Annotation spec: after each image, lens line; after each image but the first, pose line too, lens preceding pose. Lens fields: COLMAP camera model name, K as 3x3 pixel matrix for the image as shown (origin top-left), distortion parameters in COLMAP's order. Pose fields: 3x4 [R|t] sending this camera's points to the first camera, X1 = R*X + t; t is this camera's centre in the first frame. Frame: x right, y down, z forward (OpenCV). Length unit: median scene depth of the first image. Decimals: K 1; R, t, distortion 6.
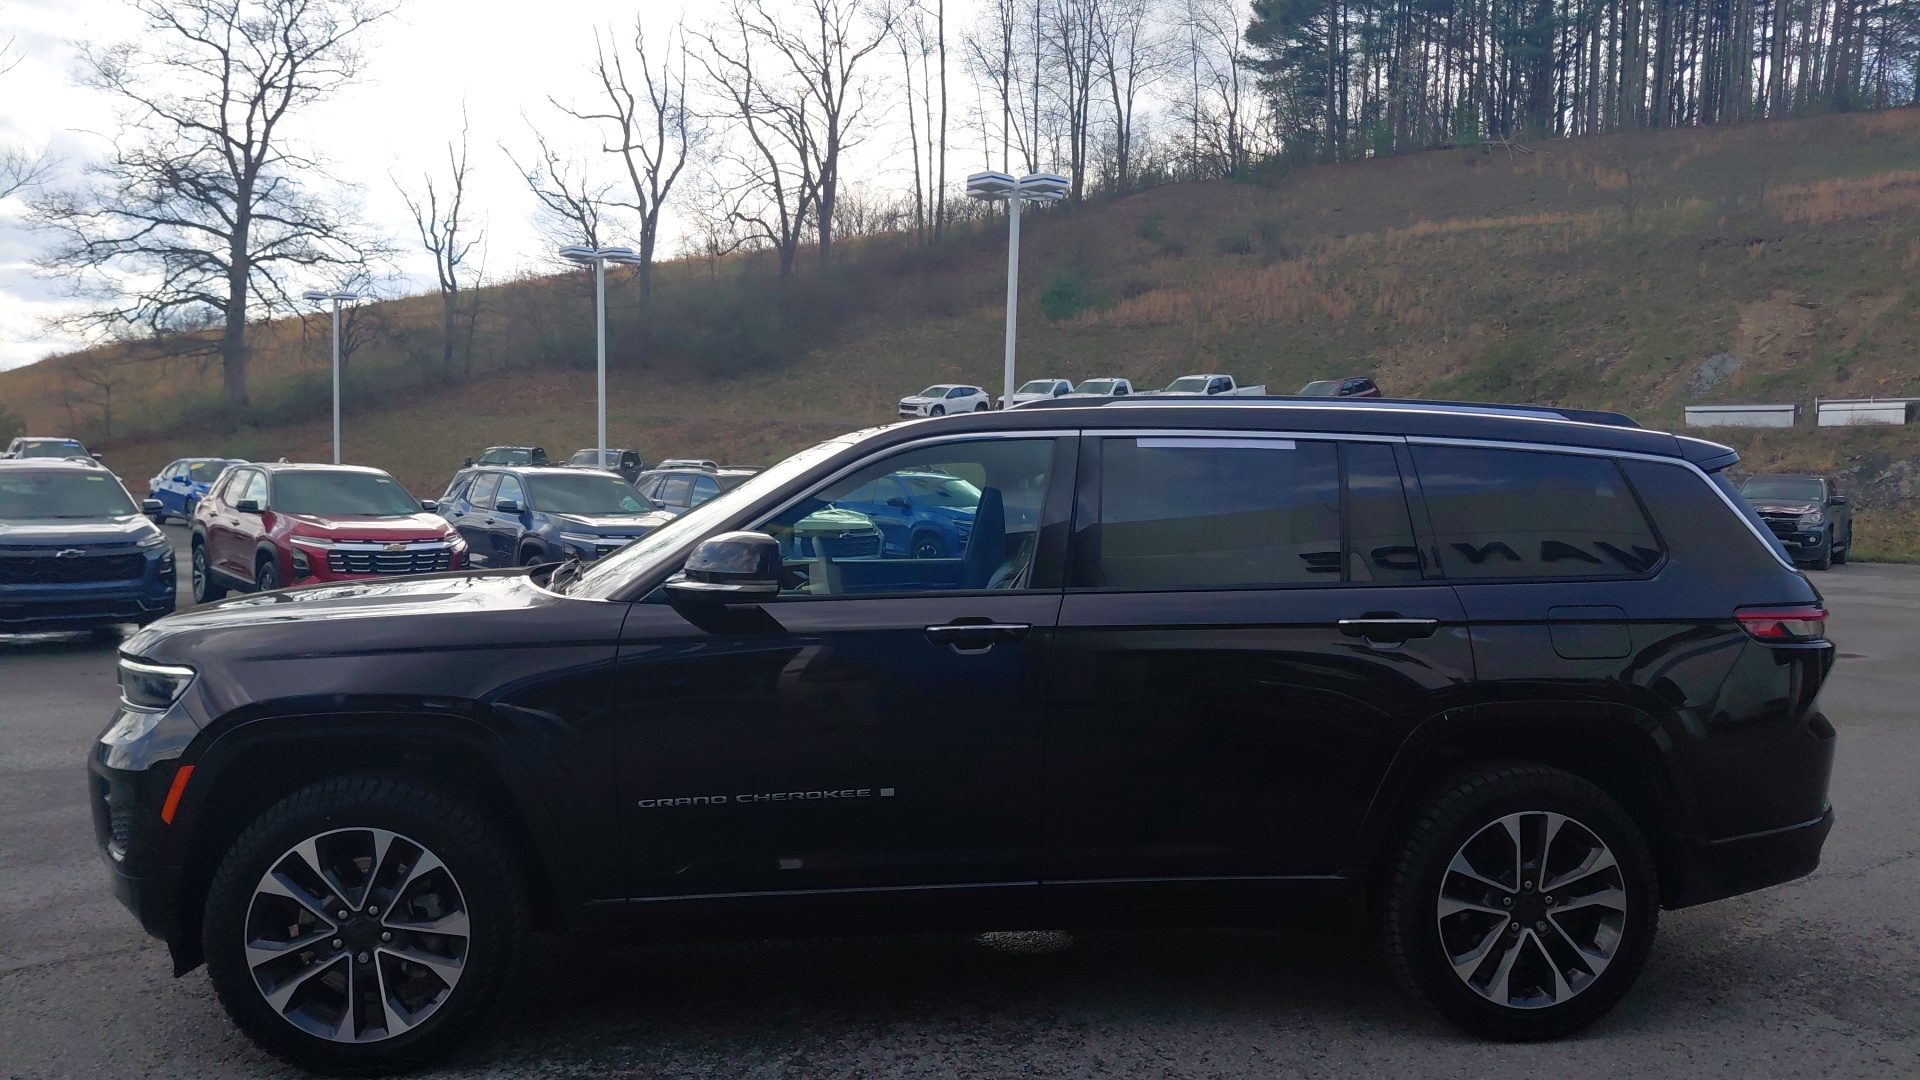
lens RADIAL K [[1387.3, 0, 999.7], [0, 1387.3, 490.1], [0, 0, 1]] dist [-0.048943, -0.005124]
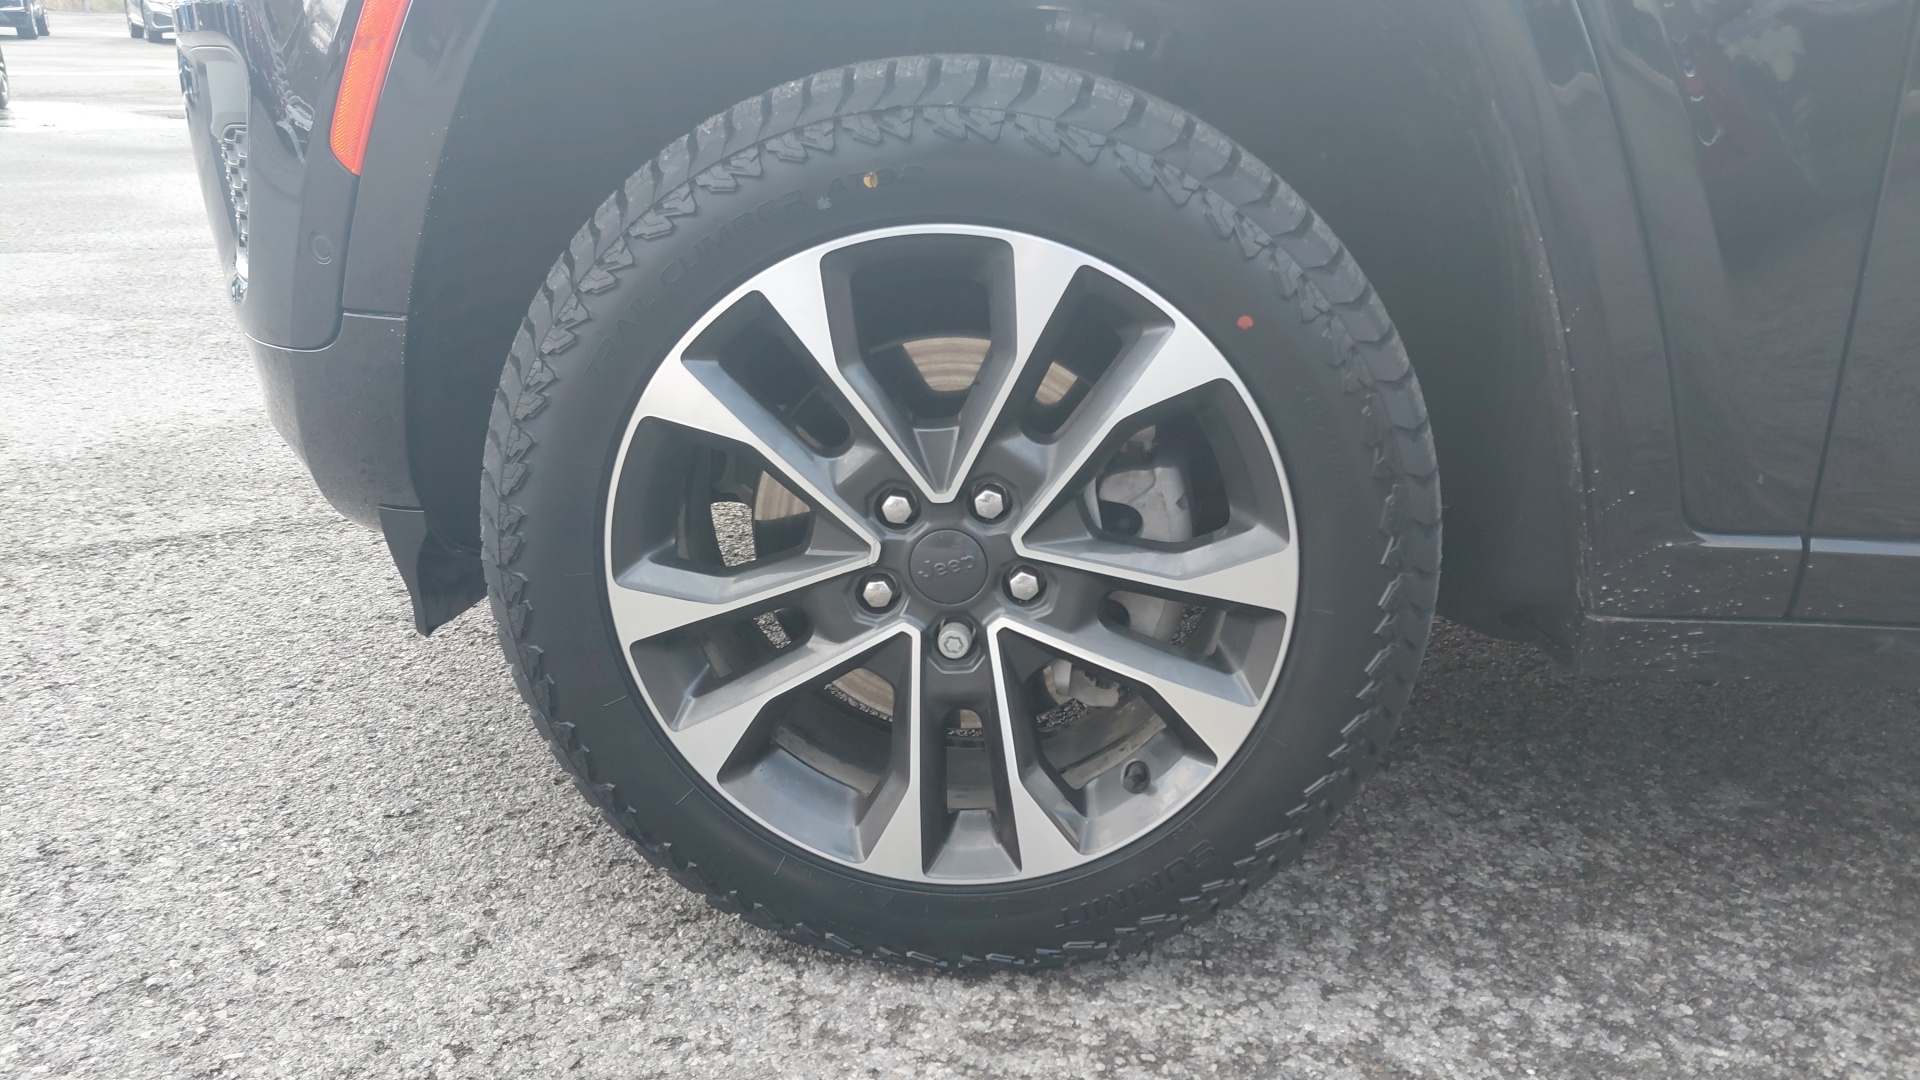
lens RADIAL K [[1410.8, 0, 960.0], [0, 1410.8, 540.0], [0, 0, 1]] dist [-0.006182, -0.008784]
pose [[0.971577, 0.107959, -0.210674, -0.394959], [-0.035122, 0.945843, 0.322719, 0.211092], [0.234105, -0.306147, 0.922751, 0.696047]]
